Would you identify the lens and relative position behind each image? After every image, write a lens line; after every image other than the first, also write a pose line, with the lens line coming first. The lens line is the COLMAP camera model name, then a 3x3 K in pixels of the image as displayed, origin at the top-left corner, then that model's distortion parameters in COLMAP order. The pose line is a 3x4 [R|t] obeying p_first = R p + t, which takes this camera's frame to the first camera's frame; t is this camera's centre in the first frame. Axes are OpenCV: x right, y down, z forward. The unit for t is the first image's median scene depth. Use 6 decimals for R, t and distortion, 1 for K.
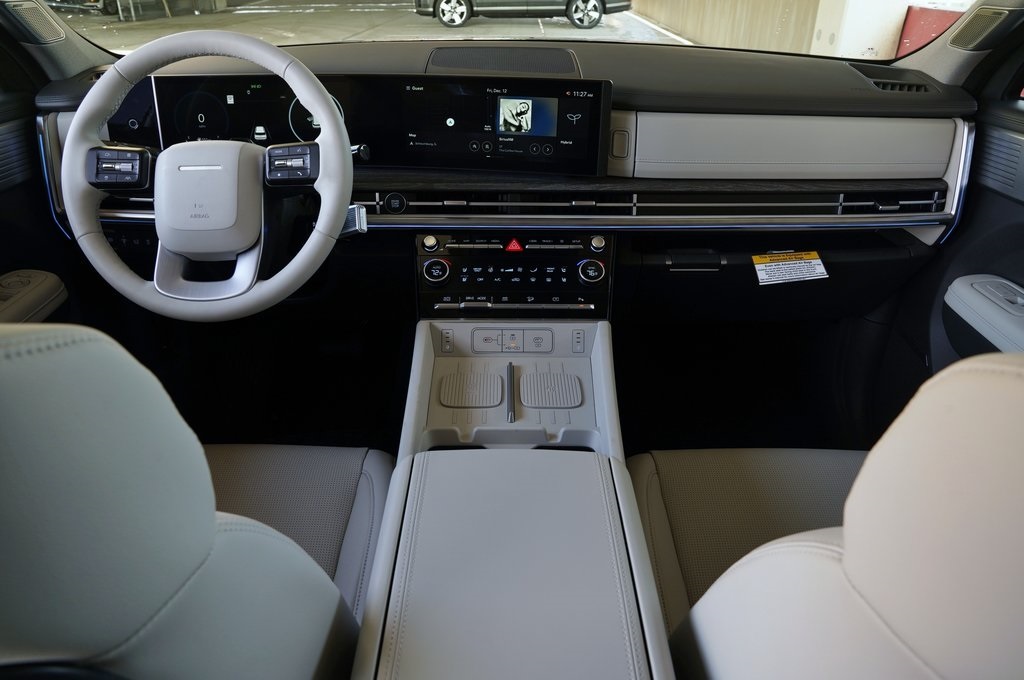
lens RADIAL K [[710.3, 0, 512.5], [0, 710.3, 336.9], [0, 0, 1]] dist [-0.128323, 0.088809]
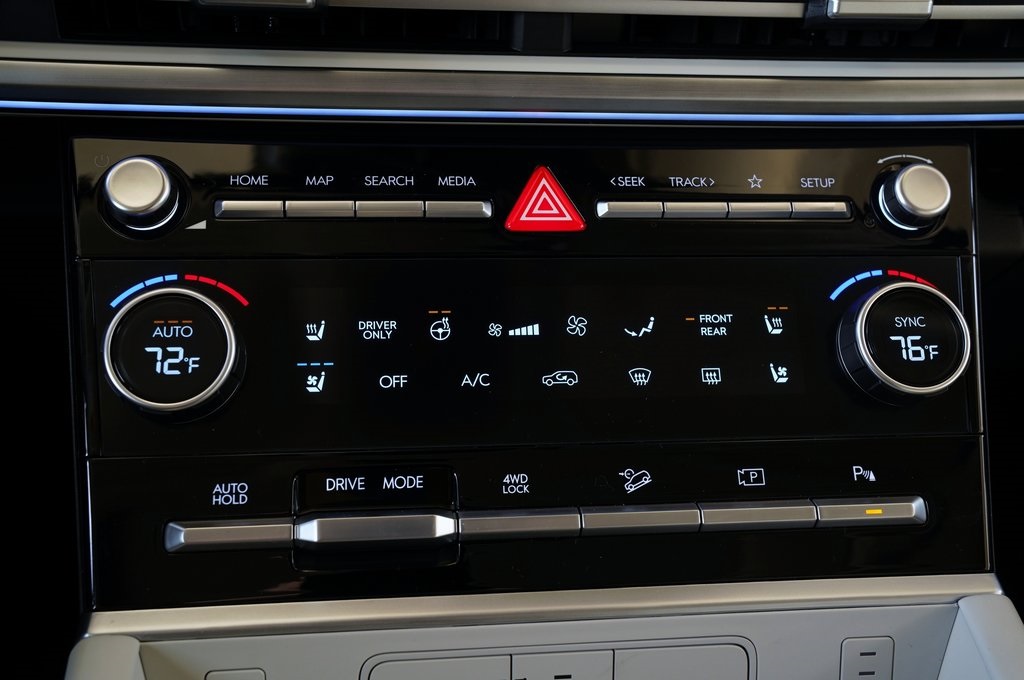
lens RADIAL K [[1070.2, 0, 517.2], [0, 1070.2, 340.7], [0, 0, 1]] dist [0.011758, 0.000000]
pose [[0.993097, -0.014660, 0.116378, -0.045617], [-0.004660, 0.986445, 0.164026, -0.144626], [-0.117205, -0.163436, 0.979567, 0.690579]]
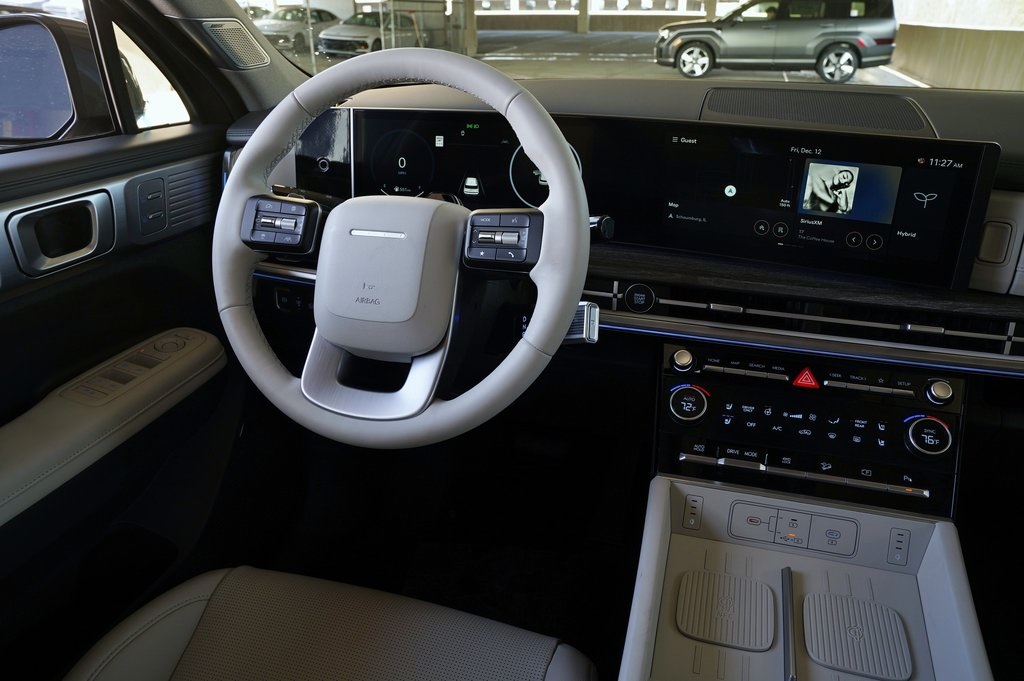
lens RADIAL K [[710.3, 0, 510.1], [0, 710.3, 338.9], [0, 0, 1]] dist [-0.128323, 0.088809]
pose [[0.950418, 0.115110, -0.288886, -0.080927], [-0.132585, 0.990298, -0.041600, -0.103839], [0.281295, 0.077839, 0.956459, 0.289046]]
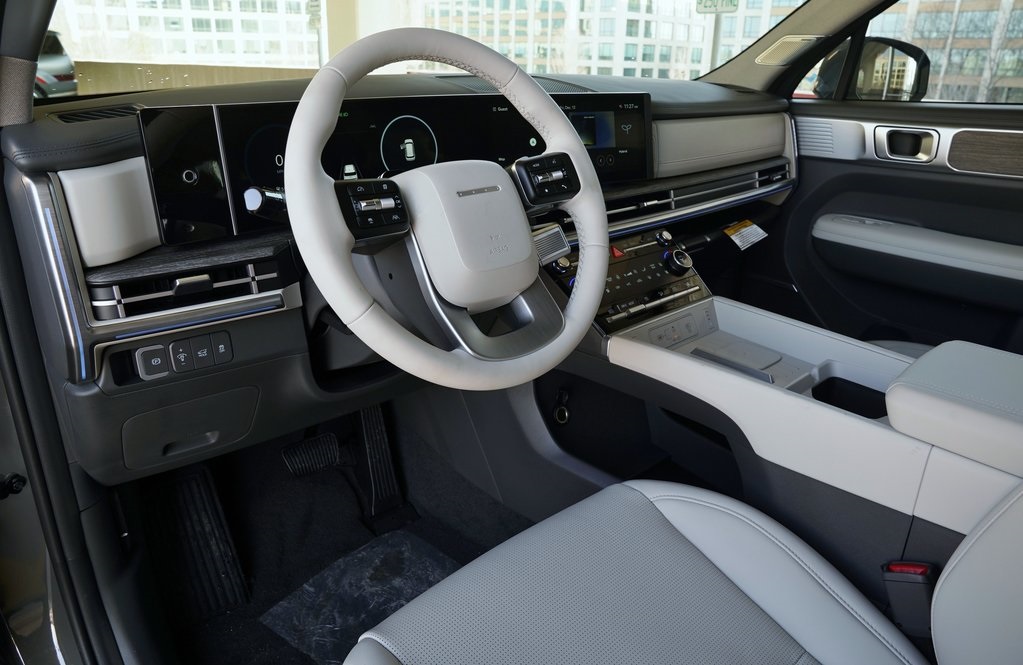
lens RADIAL K [[725.7, 0, 517.1], [0, 725.7, 329.8], [0, 0, 1]] dist [-0.099161, 0.031390]
pose [[0.728866, -0.242056, 0.640439, -0.821681], [0.318439, 0.947934, -0.004132, -0.065503], [-0.606094, 0.206953, 0.767998, 0.311734]]
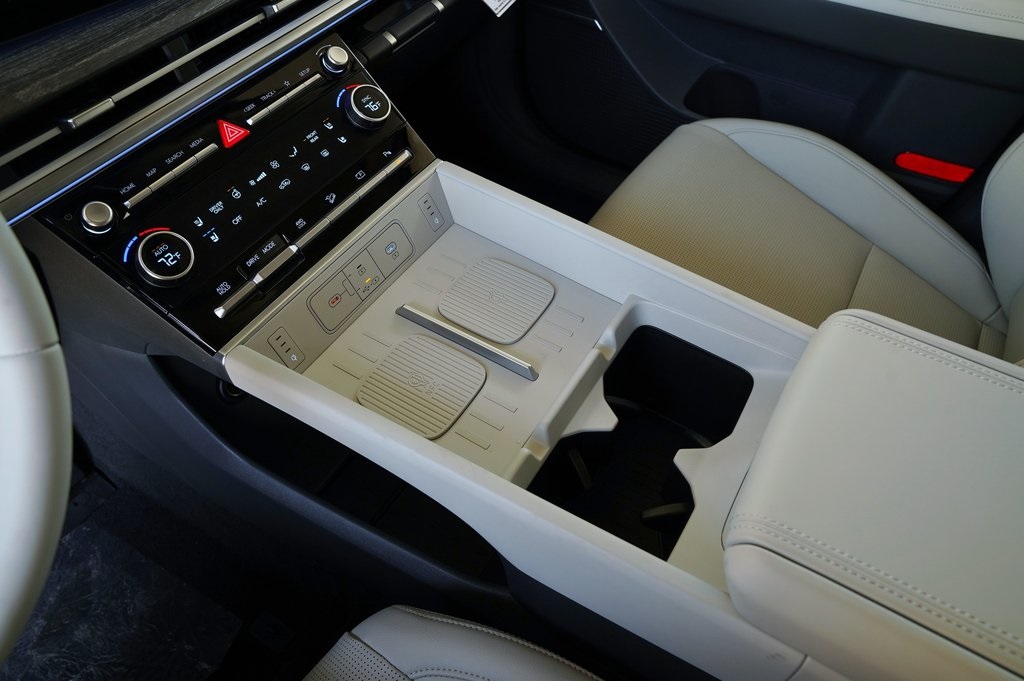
lens RADIAL K [[710.3, 0, 512.5], [0, 710.3, 336.6], [0, 0, 1]] dist [-0.128323, 0.088809]
pose [[0.534140, -0.650331, 0.540151, -0.269563], [0.423407, 0.758814, 0.494902, -0.183610], [-0.731724, -0.035643, 0.680668, 0.501541]]
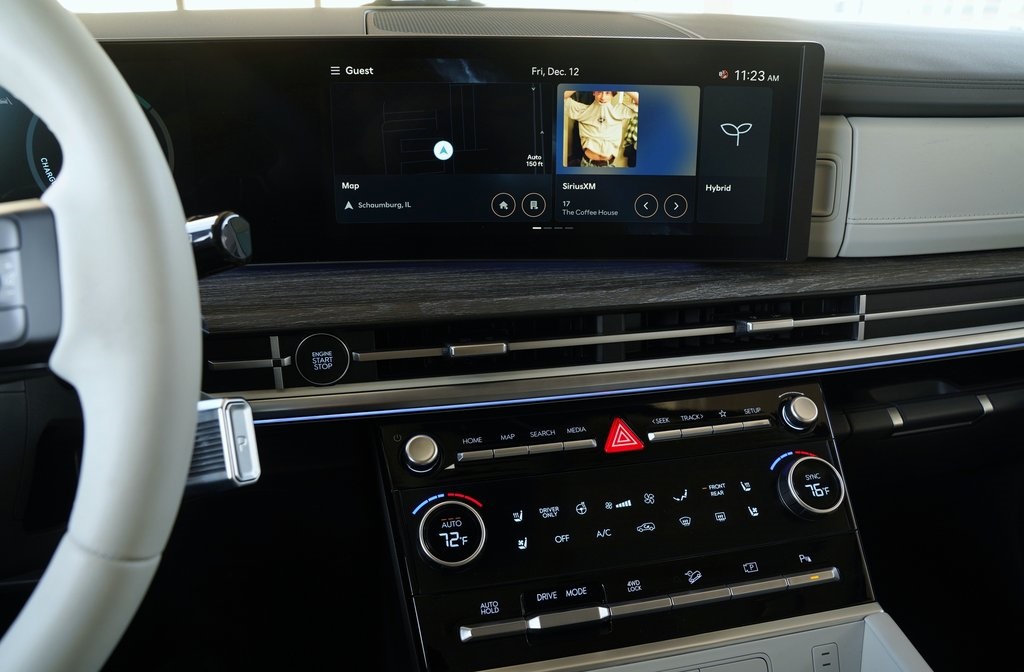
lens RADIAL K [[710.3, 0, 509.4], [0, 710.3, 337.1], [0, 0, 1]] dist [-0.128323, 0.088809]
pose [[0.982504, -0.077616, 0.169295, -0.132057], [0.090975, 0.993202, -0.072623, -0.167081], [-0.162508, 0.086754, 0.982886, 0.610280]]
